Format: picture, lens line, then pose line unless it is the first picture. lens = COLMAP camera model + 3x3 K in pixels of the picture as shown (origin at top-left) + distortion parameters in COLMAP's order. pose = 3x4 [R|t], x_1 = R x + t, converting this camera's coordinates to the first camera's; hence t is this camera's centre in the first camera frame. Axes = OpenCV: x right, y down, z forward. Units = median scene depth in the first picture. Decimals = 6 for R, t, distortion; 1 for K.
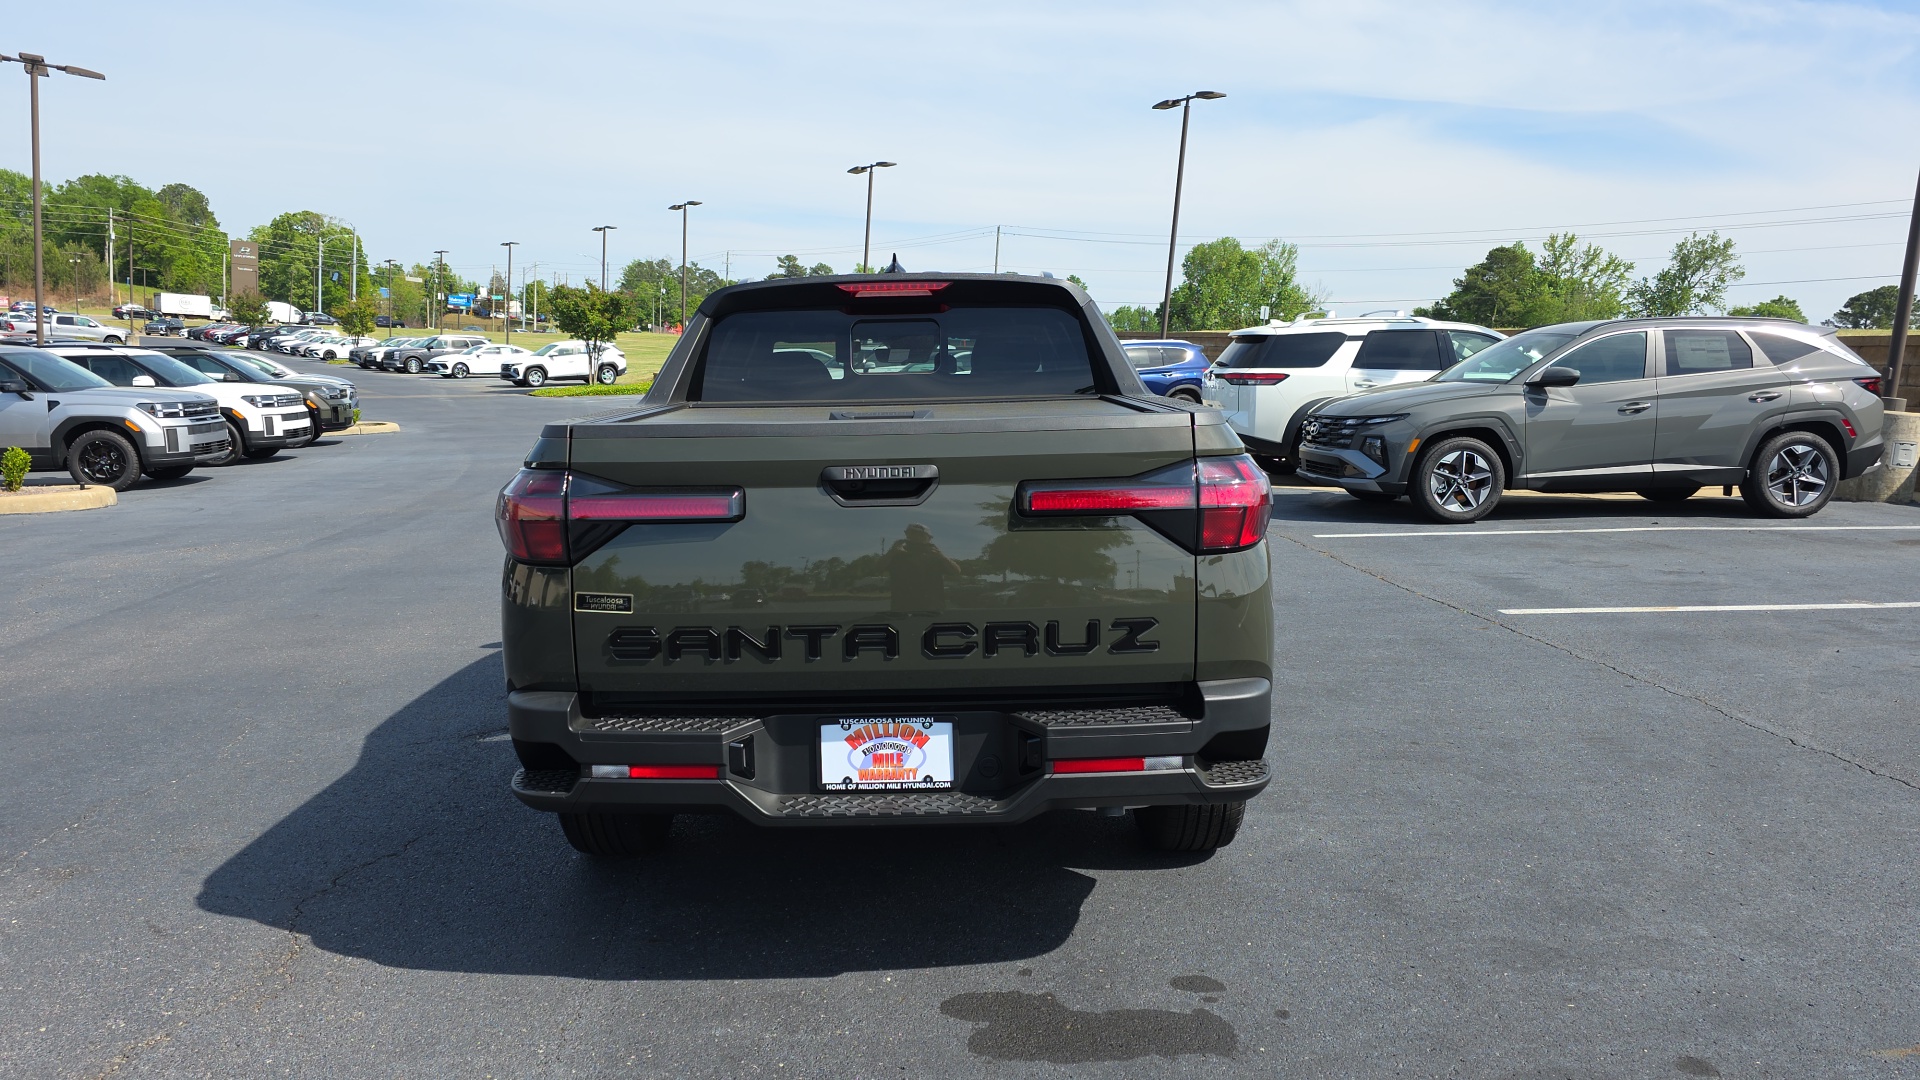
lens RADIAL K [[1344.8, 0, 943.9], [0, 1344.8, 550.6], [0, 0, 1]] dist [0.079038, -0.063511]
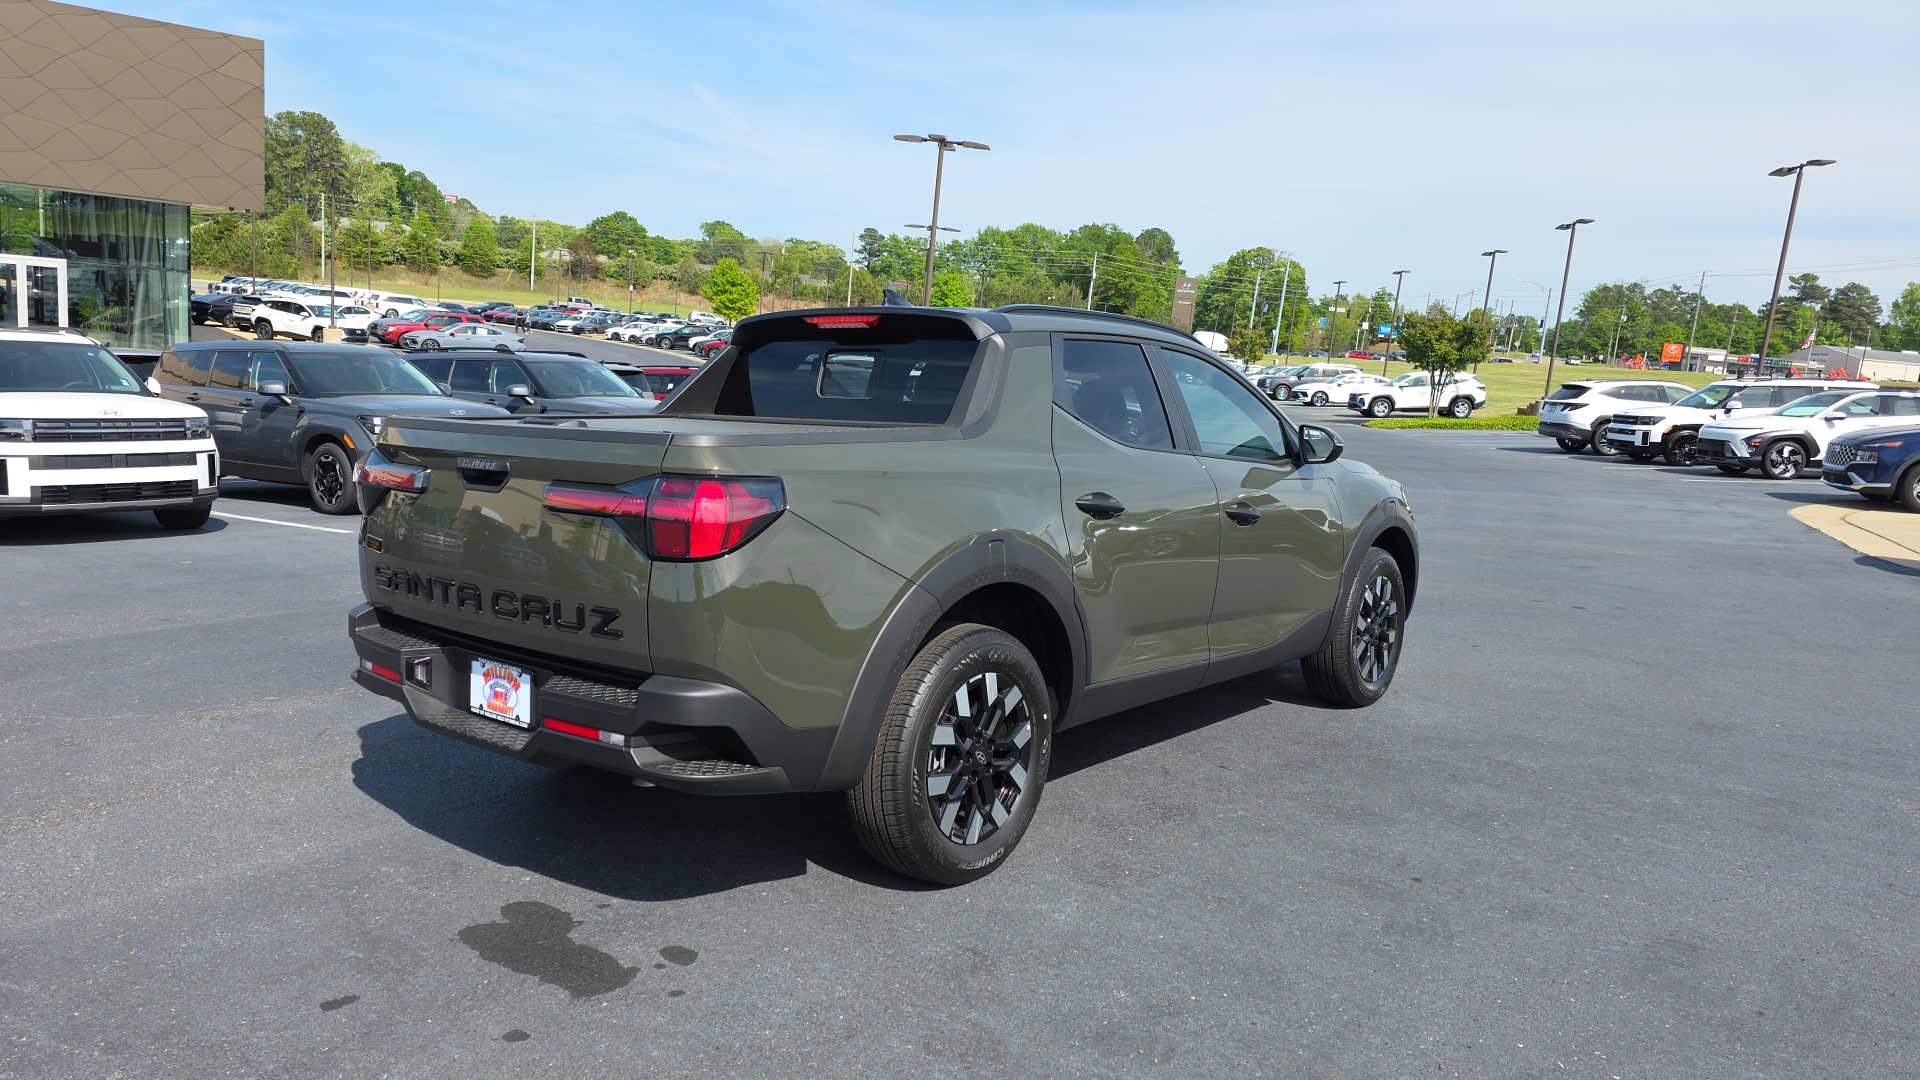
lens RADIAL K [[1372.7, 0, 915.0], [0, 1372.7, 577.7], [0, 0, 1]] dist [0.056918, -0.063722]
pose [[0.751833, 0.123635, -0.647659, 0.102749], [-0.126537, 0.991060, 0.042298, -0.005469], [0.647098, 0.050151, 0.760755, 0.026305]]
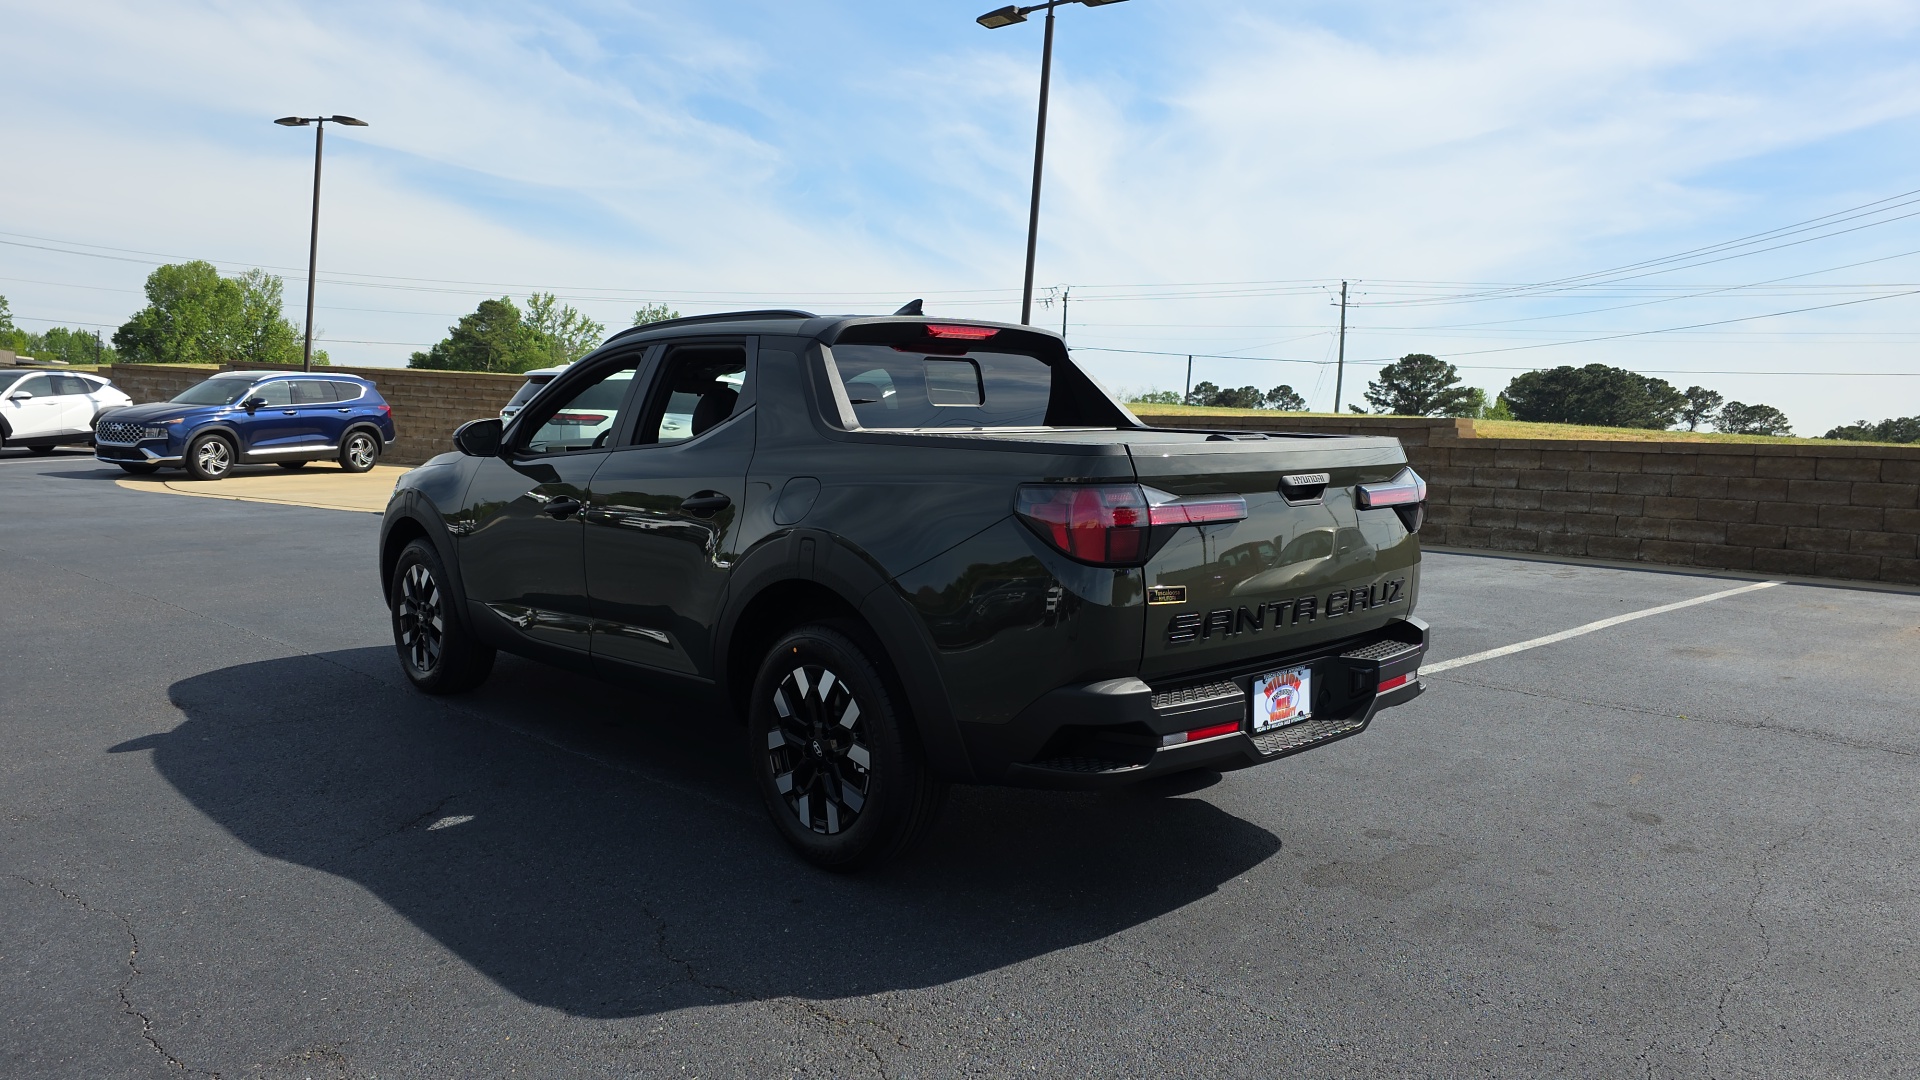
lens RADIAL K [[1314.5, 0, 968.2], [0, 1314.5, 553.4], [0, 0, 1]] dist [0.048939, -0.053536]
pose [[0.713192, -0.050969, 0.699113, -0.110083], [0.070653, 0.997501, 0.000647, -0.000979], [-0.697399, 0.048933, 0.715010, 0.028879]]
